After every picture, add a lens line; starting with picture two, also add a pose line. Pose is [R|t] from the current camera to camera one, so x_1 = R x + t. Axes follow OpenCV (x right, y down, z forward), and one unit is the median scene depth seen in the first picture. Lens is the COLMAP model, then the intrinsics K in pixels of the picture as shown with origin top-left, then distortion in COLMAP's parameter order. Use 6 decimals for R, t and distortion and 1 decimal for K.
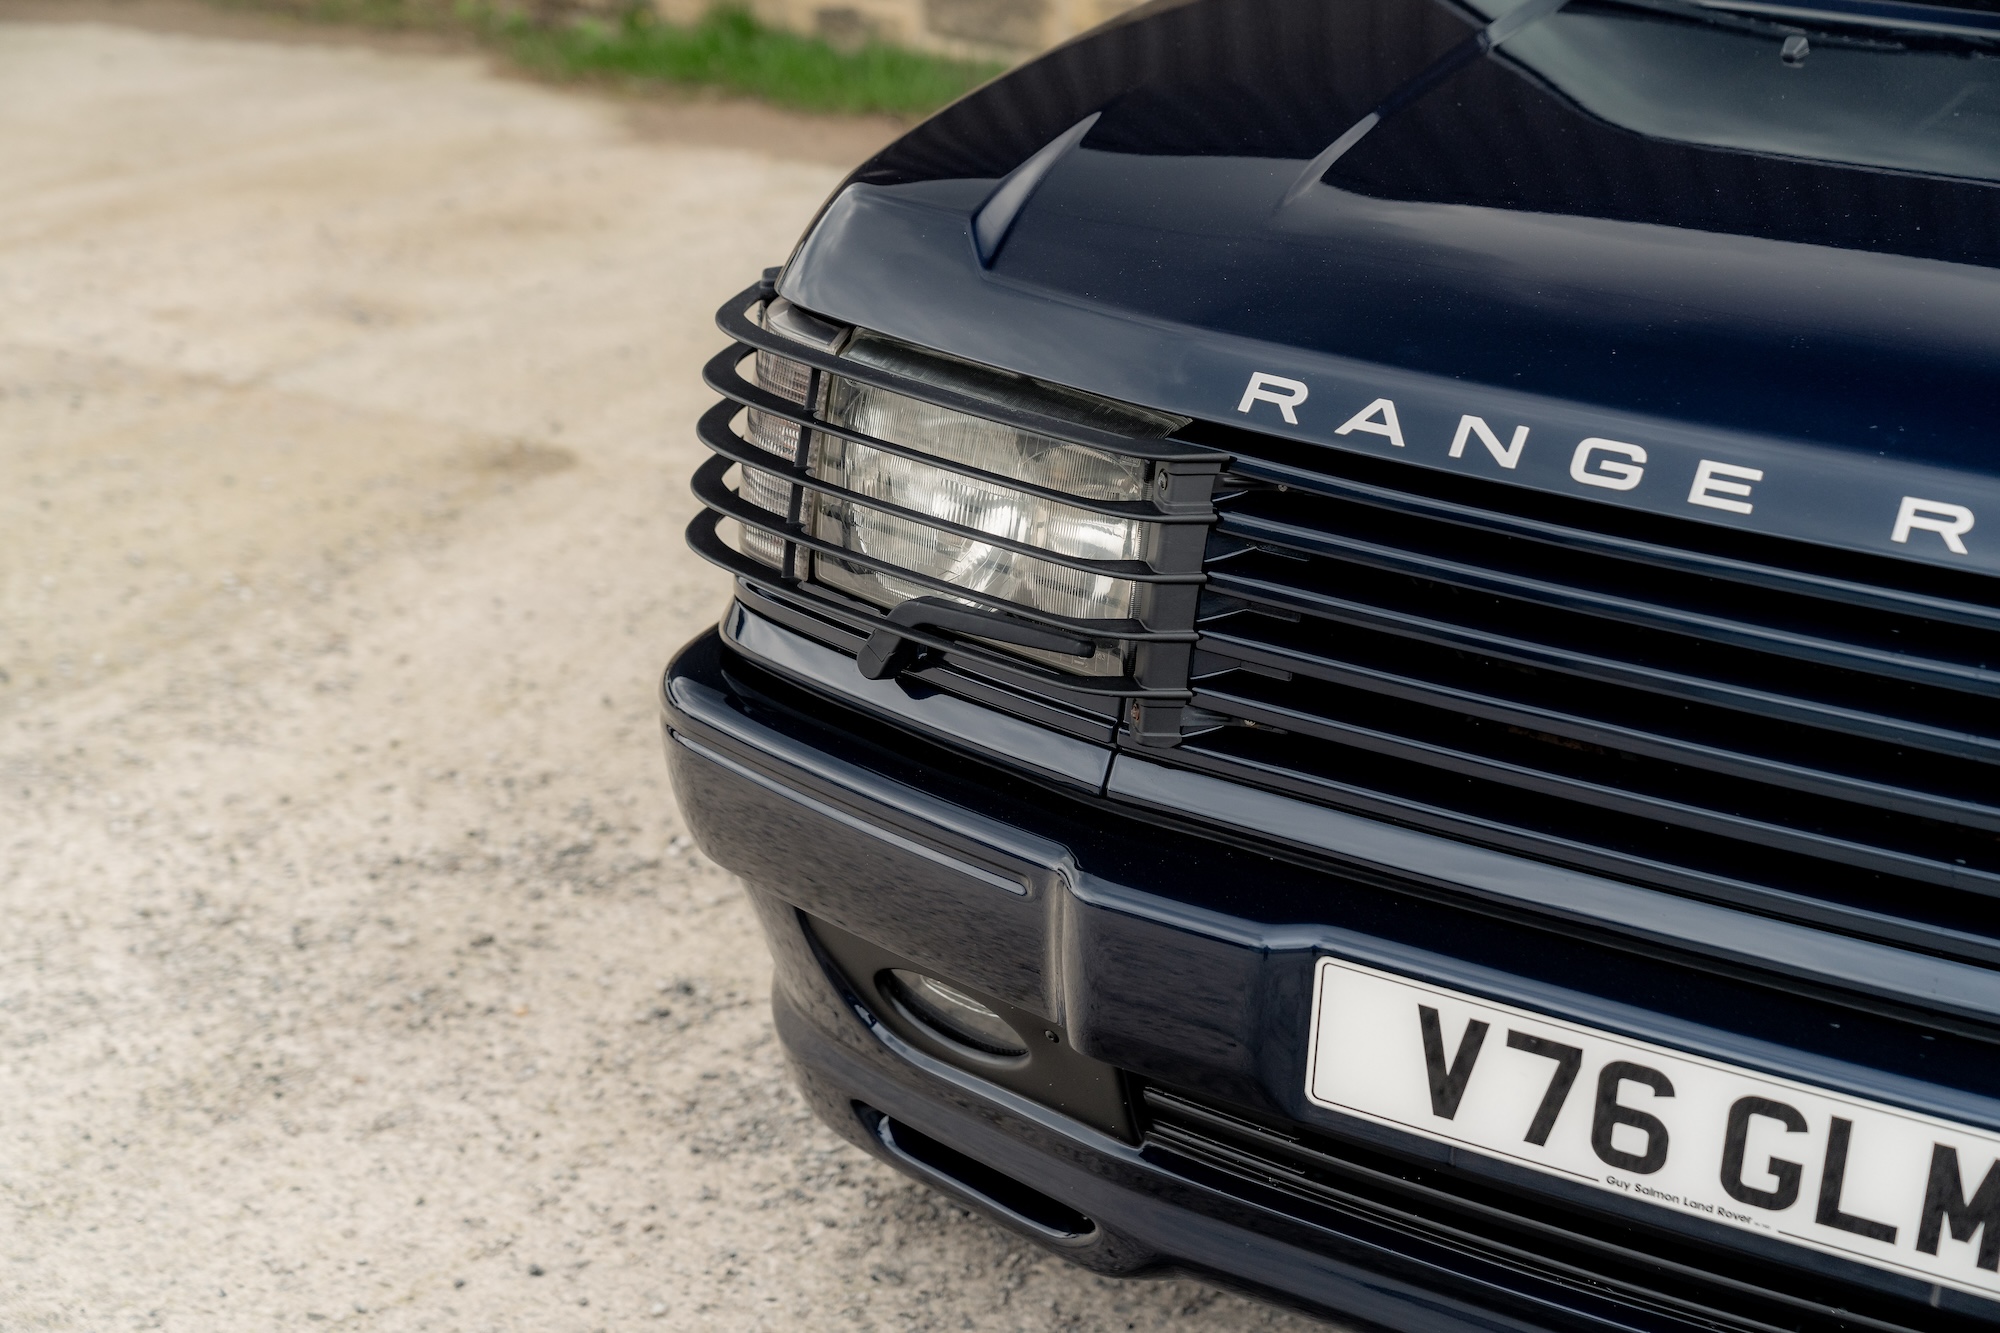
lens RADIAL K [[3269.8, 0, 992.9], [0, 3269.8, 662.1], [0, 0, 1]] dist [0.073059, 0.084228]
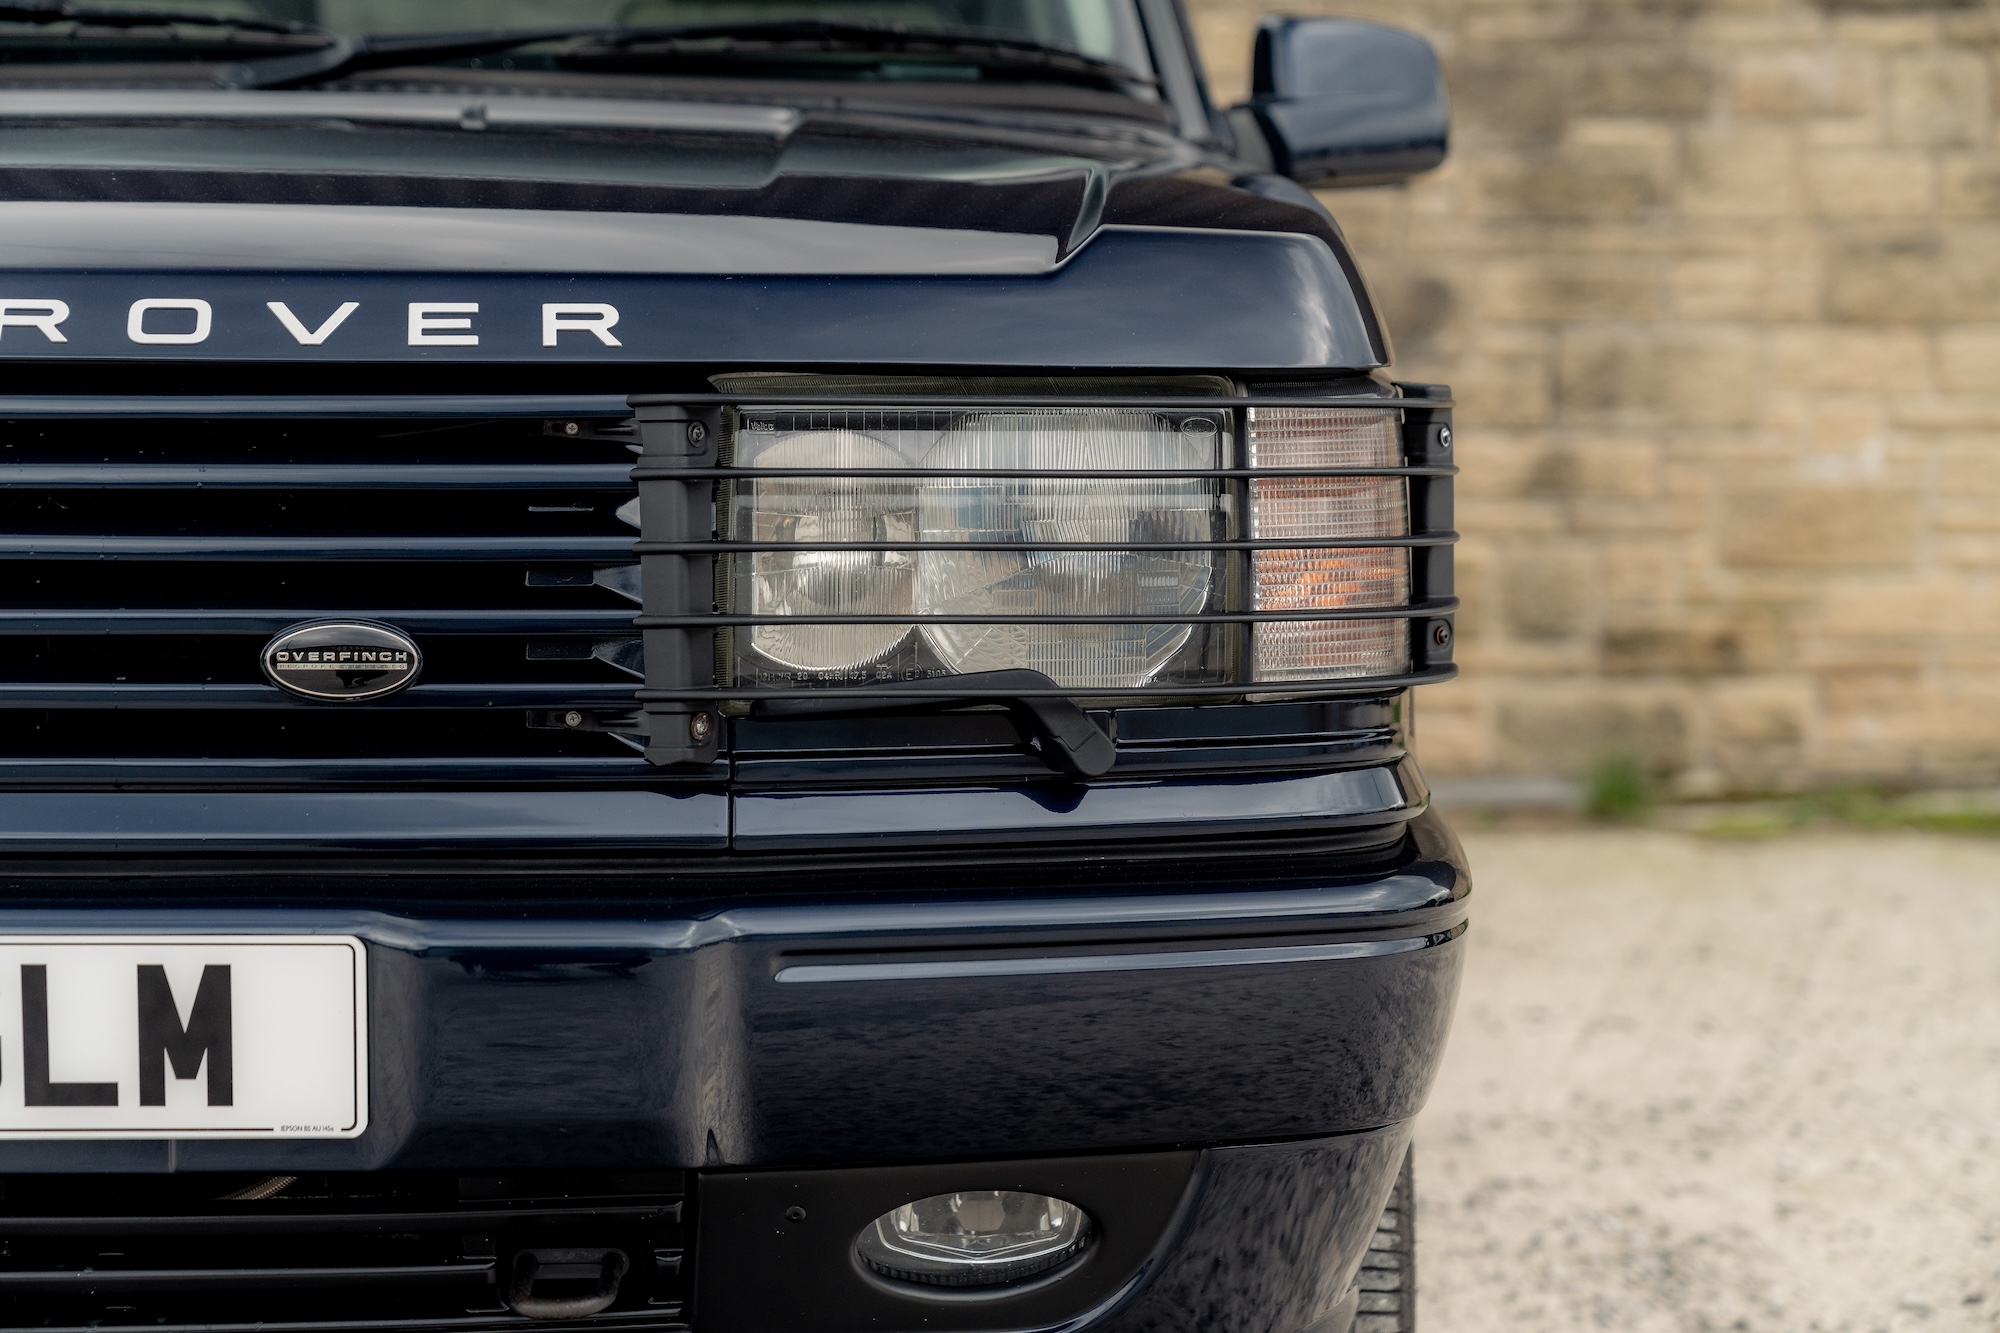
lens RADIAL K [[3929.1, 0, 990.7], [0, 3929.1, 668.1], [0, 0, 1]] dist [0.057393, 0.080352]
pose [[0.884692, -0.101150, 0.455069, 0.009260], [0.207765, 0.959418, -0.190657, 0.207070], [-0.417317, 0.263220, 0.869806, -0.025072]]
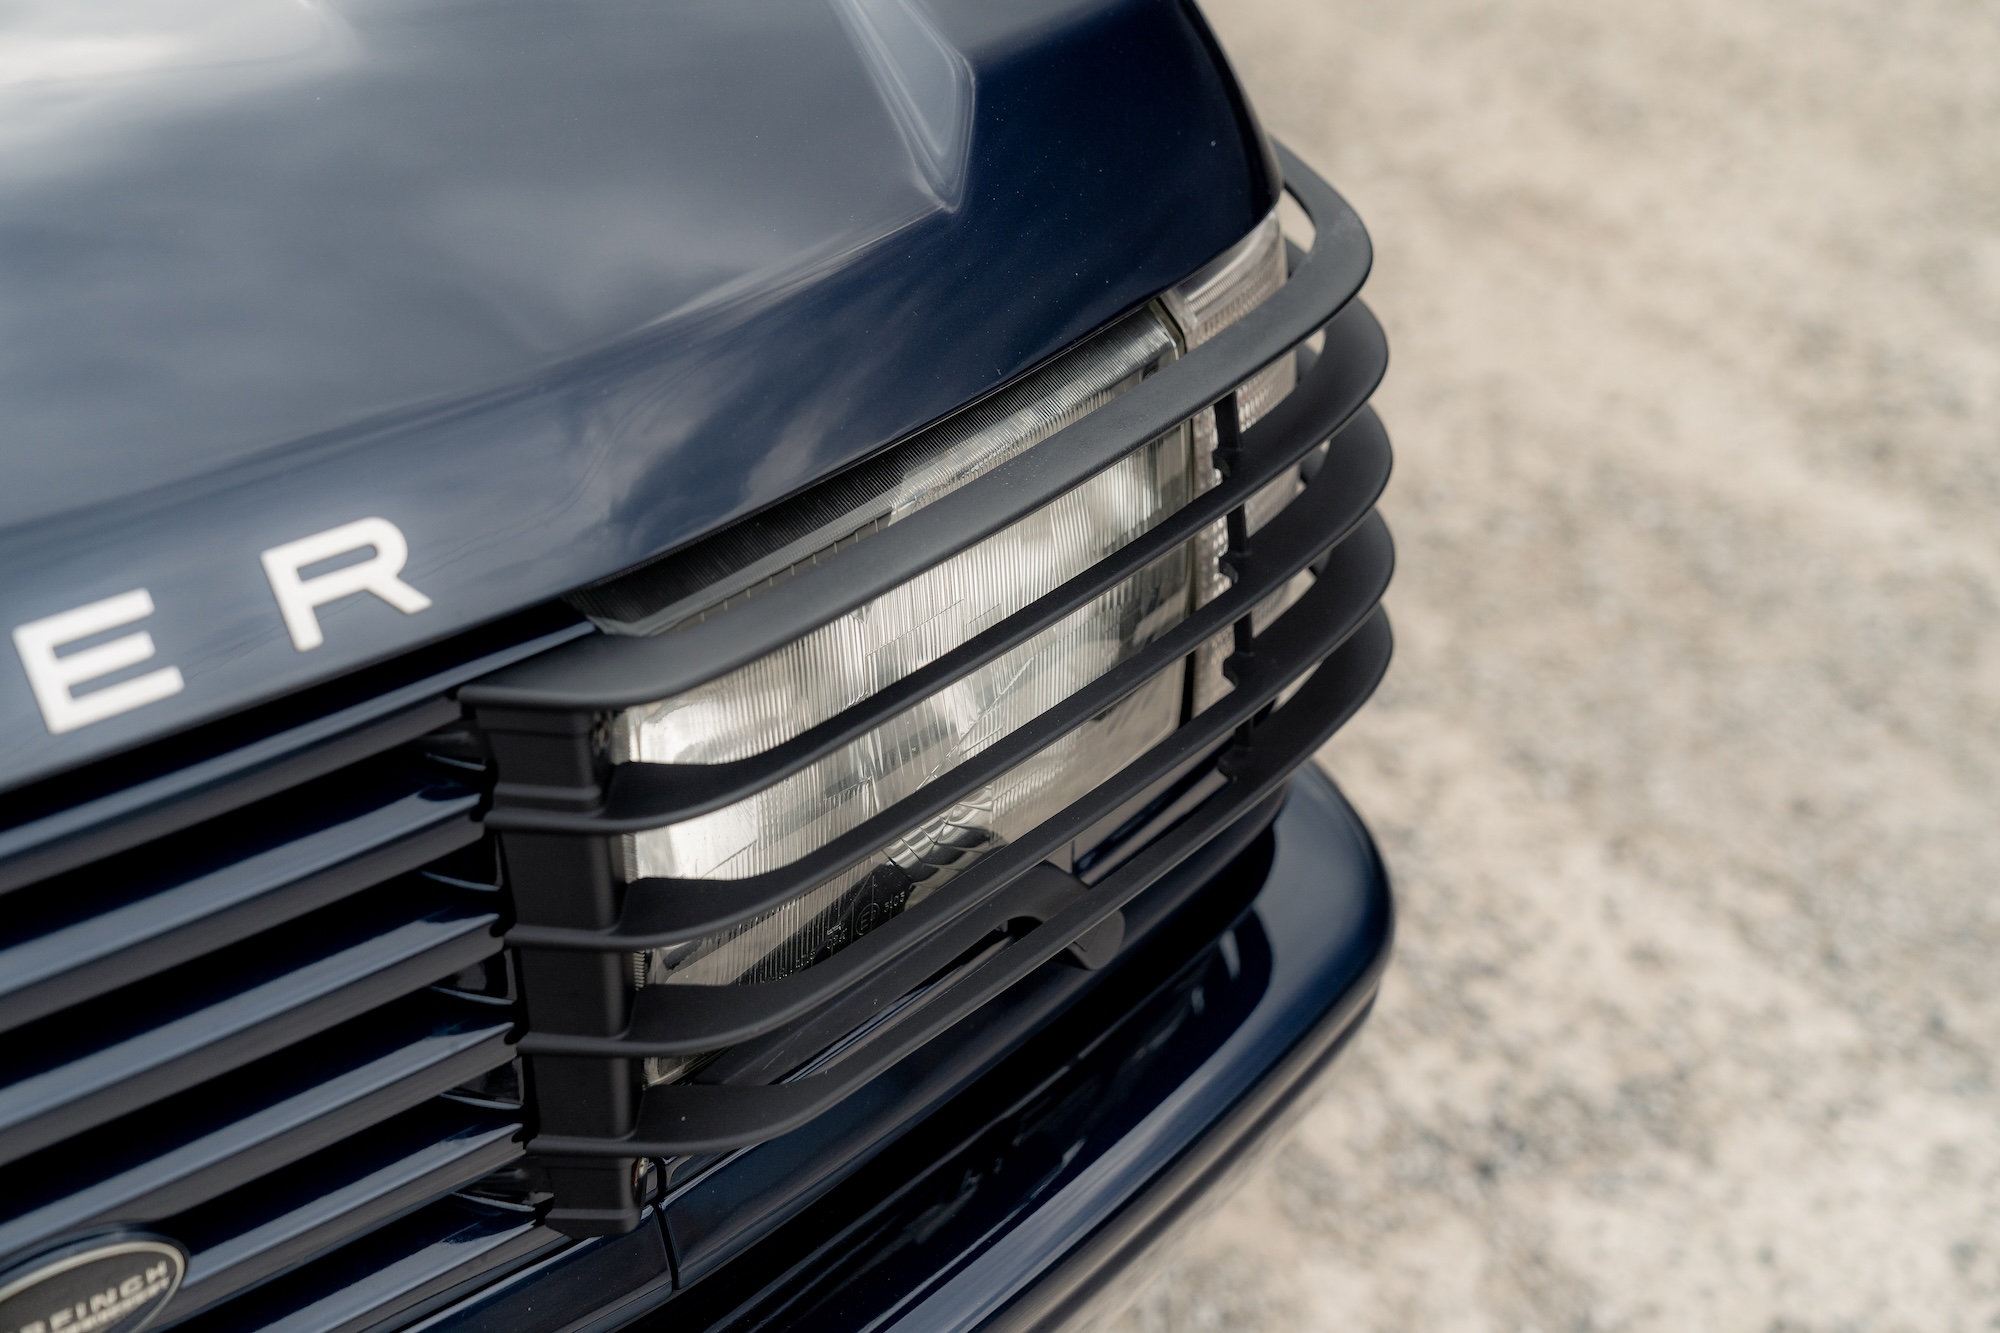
lens RADIAL K [[3120.7, 0, 1000.0], [0, 3120.7, 666.5], [0, 0, 1]] dist [0.028364, 0.058066]
pose [[0.481981, -0.509999, 0.712457, 0.092450], [0.270749, 0.860034, 0.432476, -0.113320], [-0.833300, -0.015548, 0.552602, 0.404671]]
